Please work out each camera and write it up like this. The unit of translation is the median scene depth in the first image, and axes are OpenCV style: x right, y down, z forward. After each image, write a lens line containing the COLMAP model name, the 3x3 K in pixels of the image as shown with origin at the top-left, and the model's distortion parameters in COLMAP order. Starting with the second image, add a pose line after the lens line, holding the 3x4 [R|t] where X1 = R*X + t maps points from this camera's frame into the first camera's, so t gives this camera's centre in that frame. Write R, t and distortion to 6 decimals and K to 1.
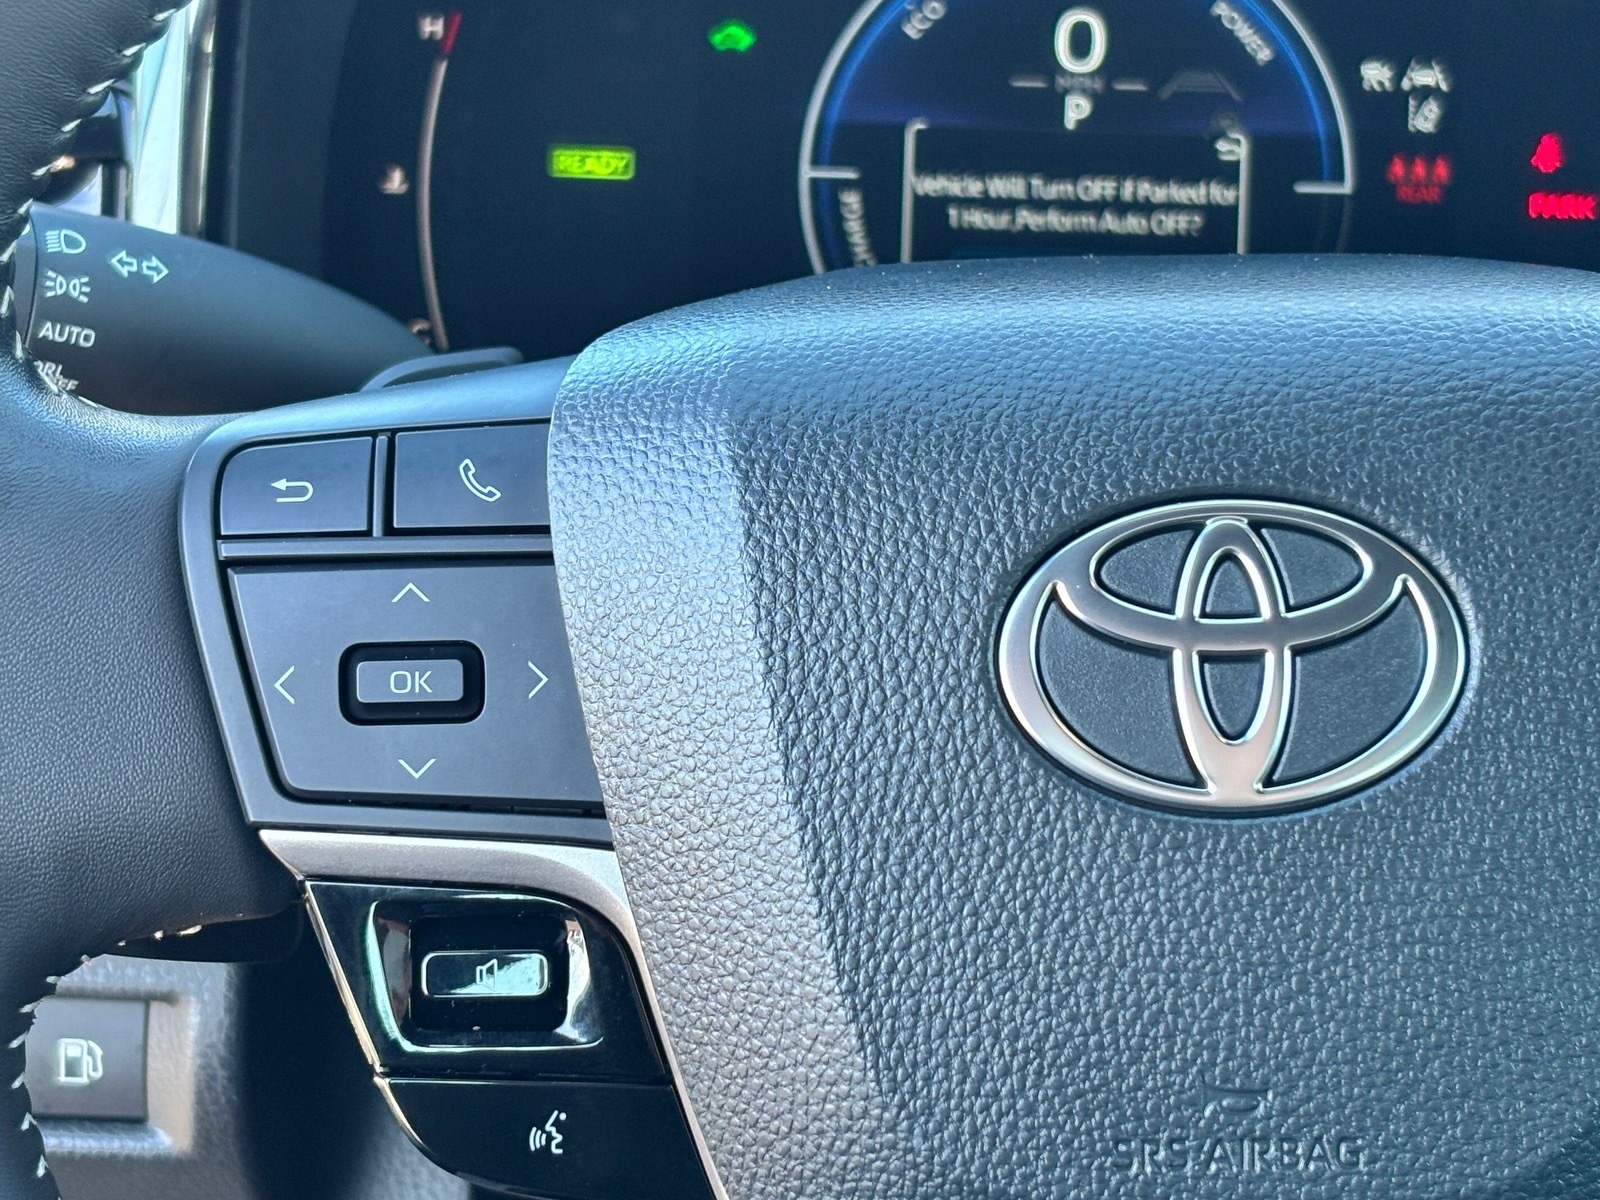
lens RADIAL K [[3456.4, 0, 750.3], [0, 3456.4, 610.6], [0, 0, 1]] dist [0.135438, 0.000000]
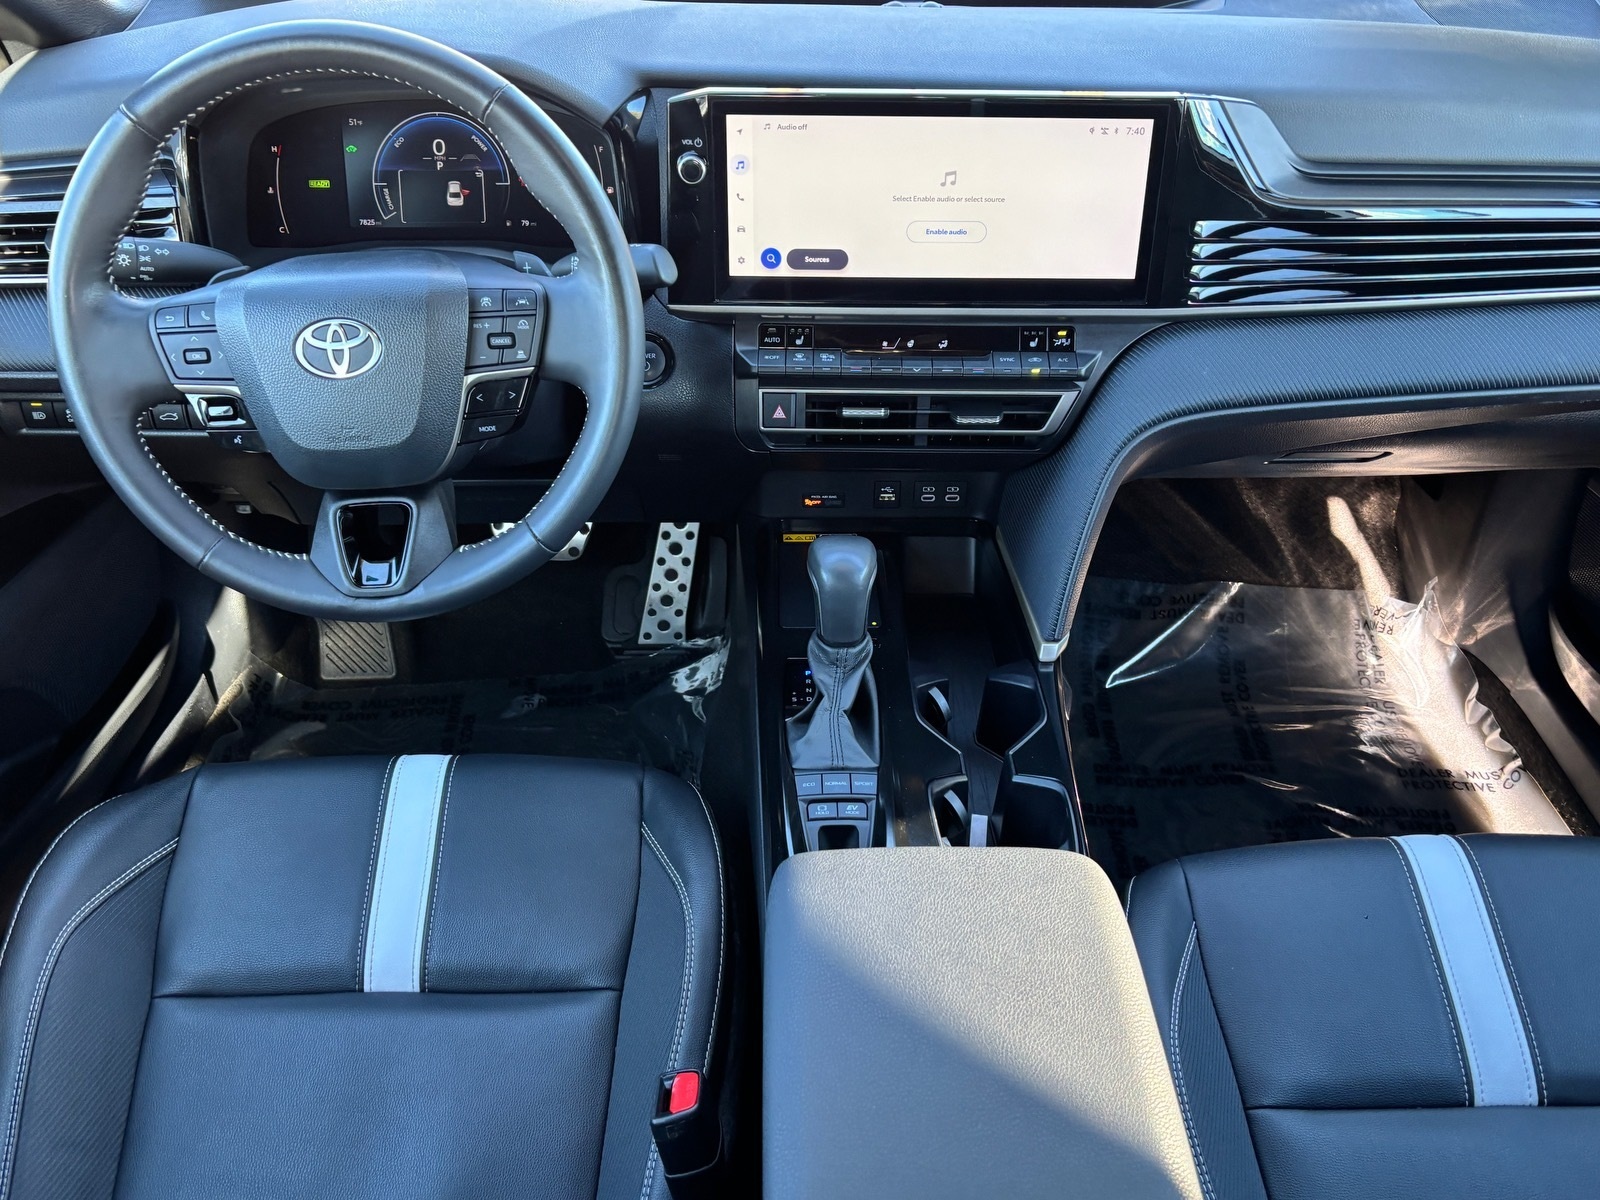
lens RADIAL K [[1396.2, 0, 812.7], [0, 1396.2, 619.0], [0, 0, 1]] dist [0.028642, -0.035030]
pose [[0.998785, -0.044966, 0.020149, 0.547518], [0.036217, 0.947210, 0.318562, -0.173413], [-0.033410, -0.317445, 0.947688, -0.832221]]
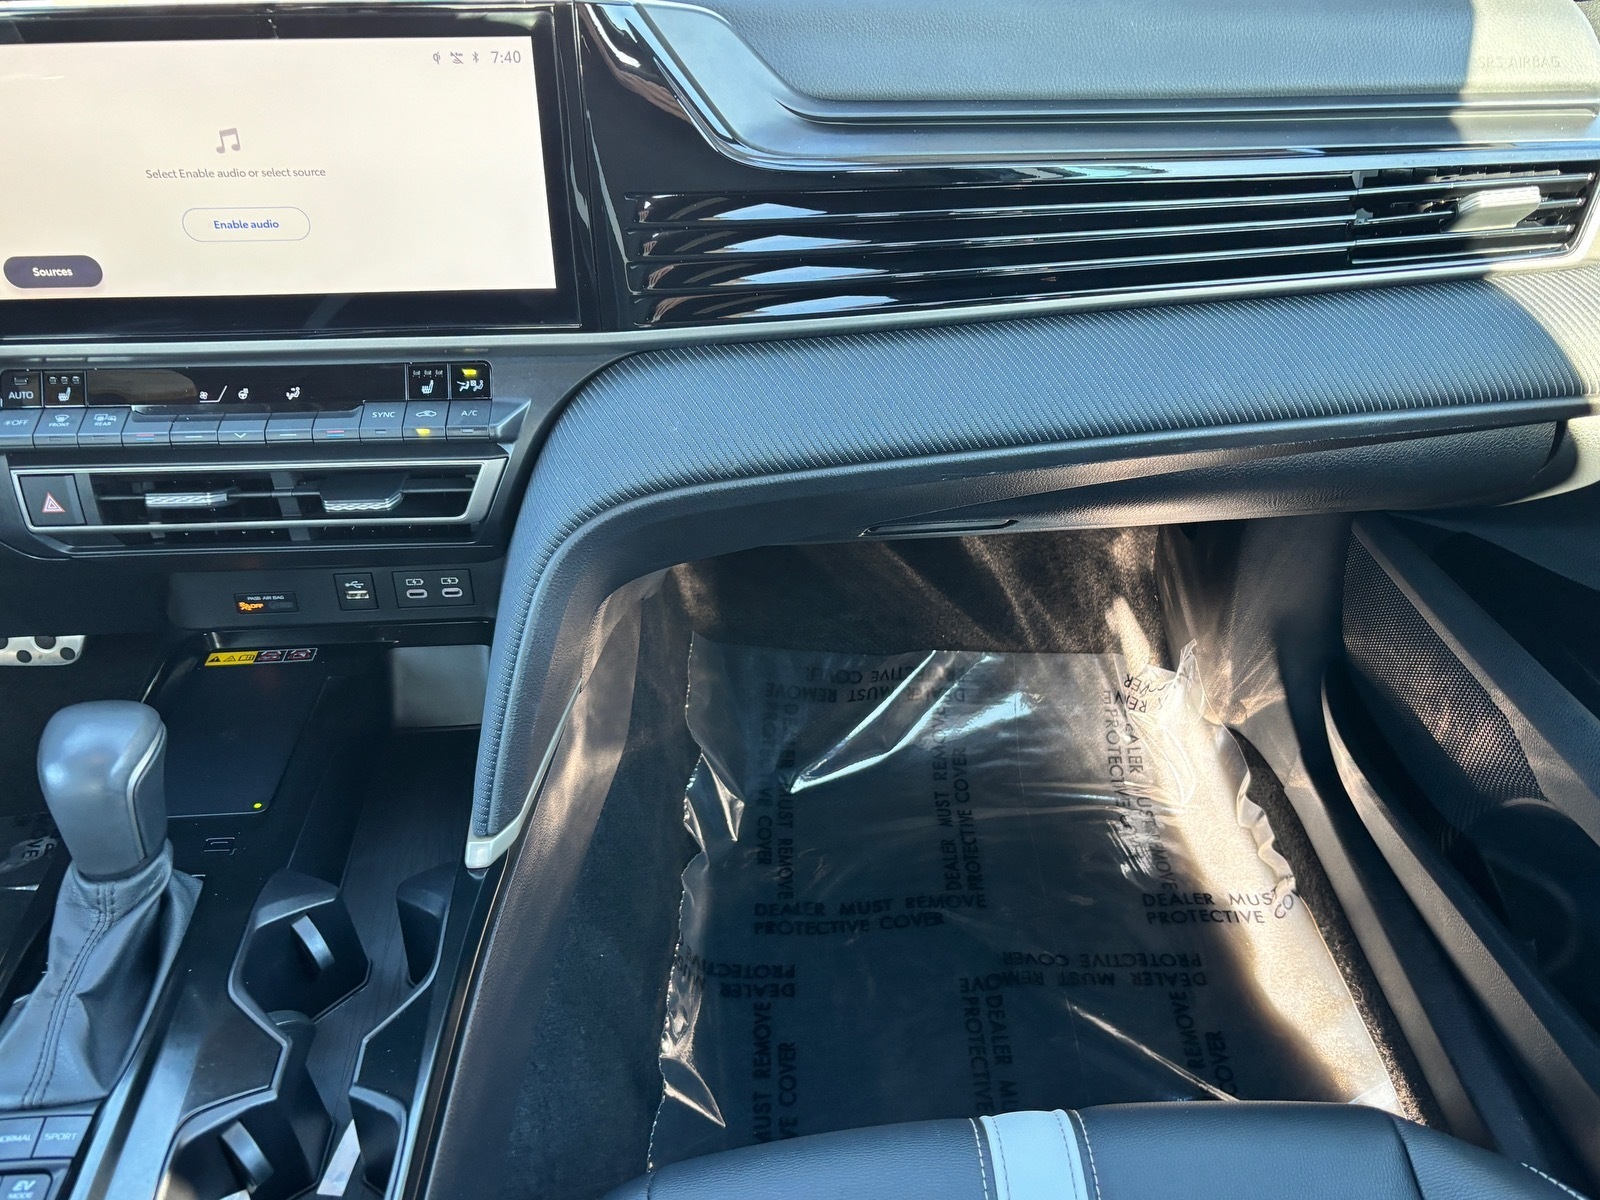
lens RADIAL K [[1396.2, 0, 820.3], [0, 1396.2, 609.8], [0, 0, 1]] dist [0.028642, -0.035030]
pose [[0.995026, -0.085166, 0.051671, 1.127884], [0.063747, 0.942984, 0.326676, -0.116012], [-0.076546, -0.321757, 0.943723, -0.237035]]
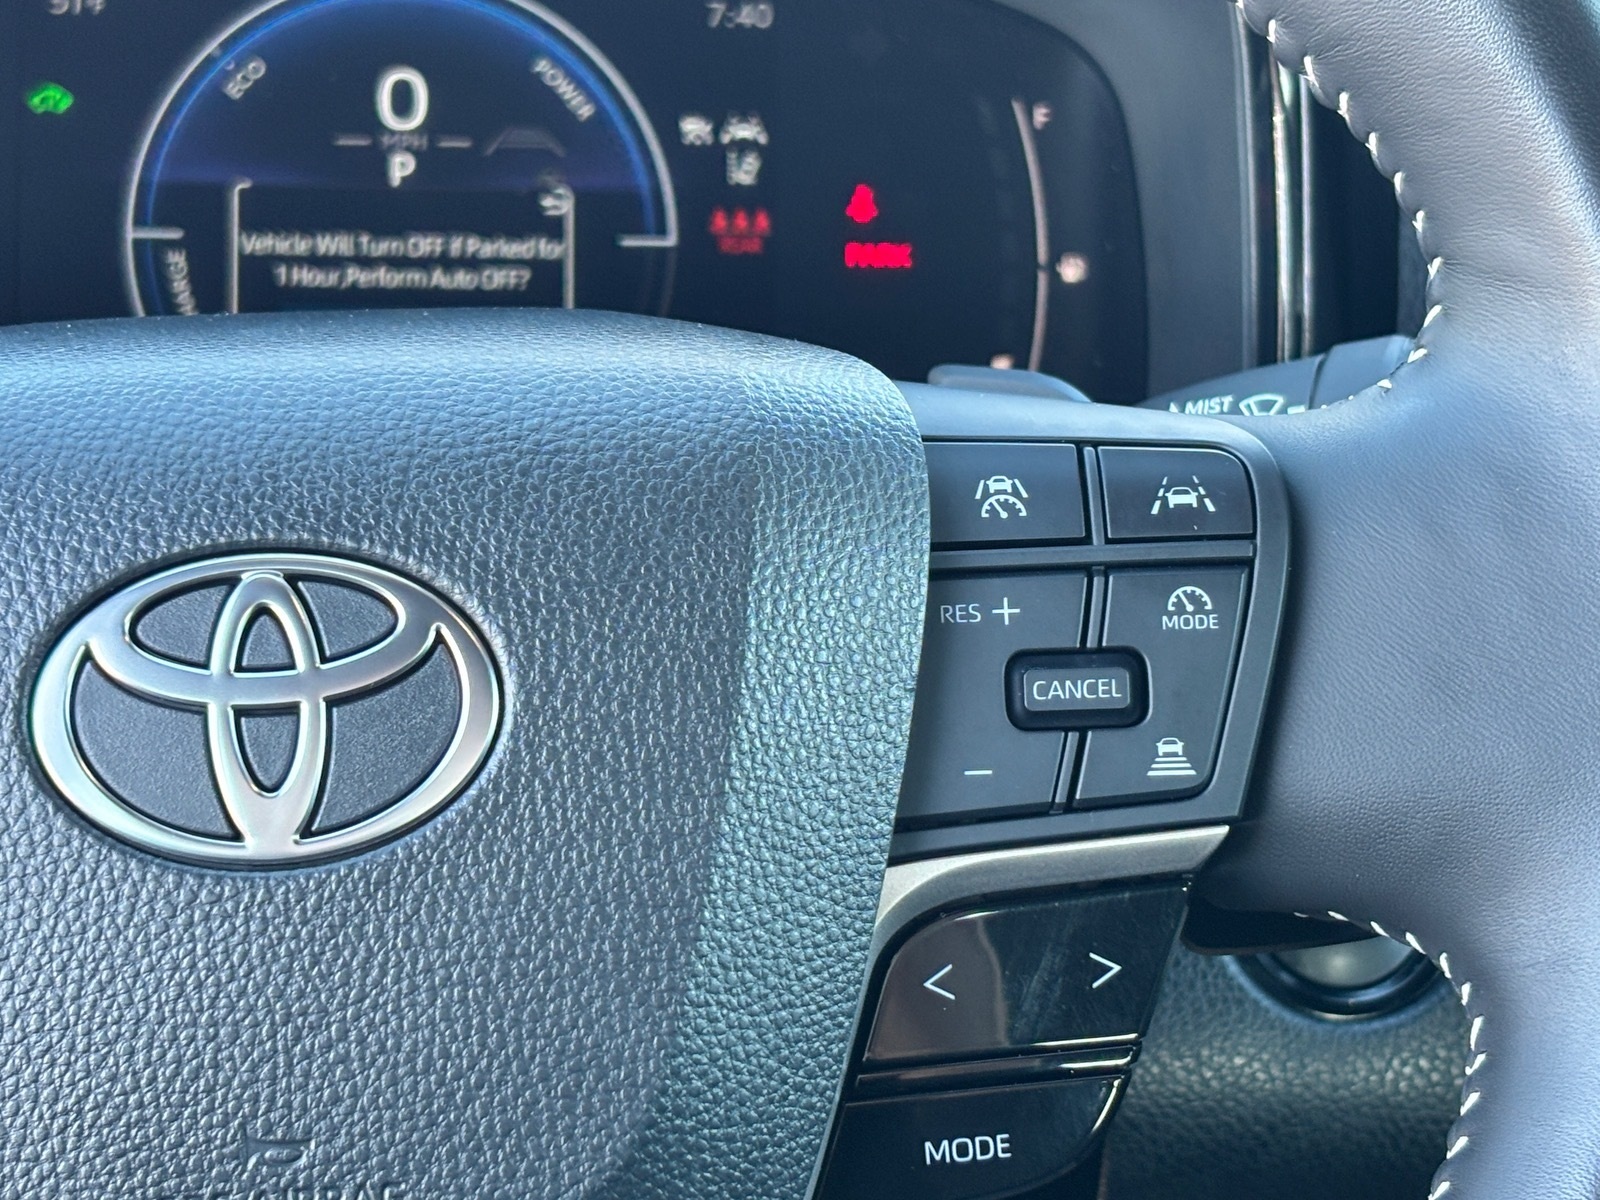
lens RADIAL K [[3456.4, 0, 802.4], [0, 3456.4, 610.0], [0, 0, 1]] dist [0.135438, 0.000000]
pose [[0.995725, -0.030332, 0.087248, 0.138368], [0.031707, 0.999393, -0.014419, 0.002564], [-0.086758, 0.017124, 0.996082, -0.011675]]
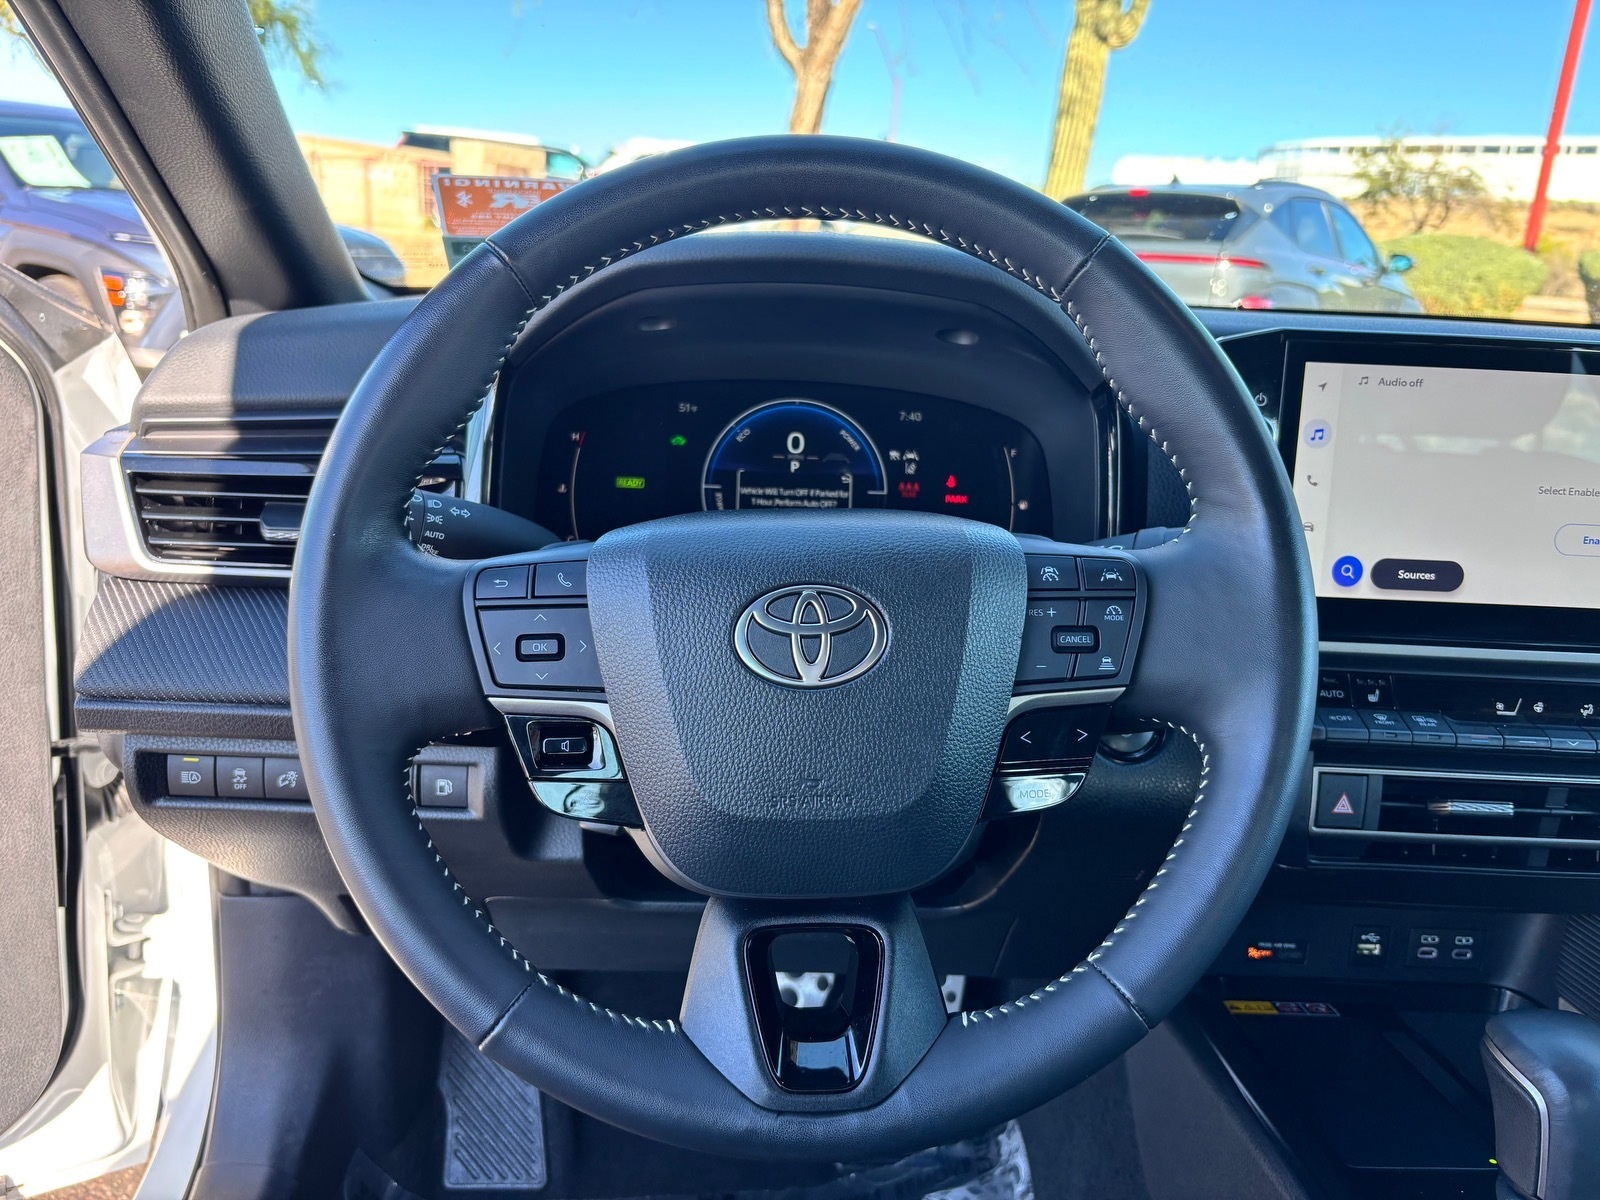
lens RADIAL K [[1224.4, 0, 790.2], [0, 1224.4, 609.1], [0, 0, 1]] dist [0.038883, -0.052603]
pose [[0.998831, -0.000931, 0.048327, 0.046402], [0.002708, 0.999322, -0.036731, 0.019195], [-0.048260, 0.036819, 0.998156, -0.044581]]
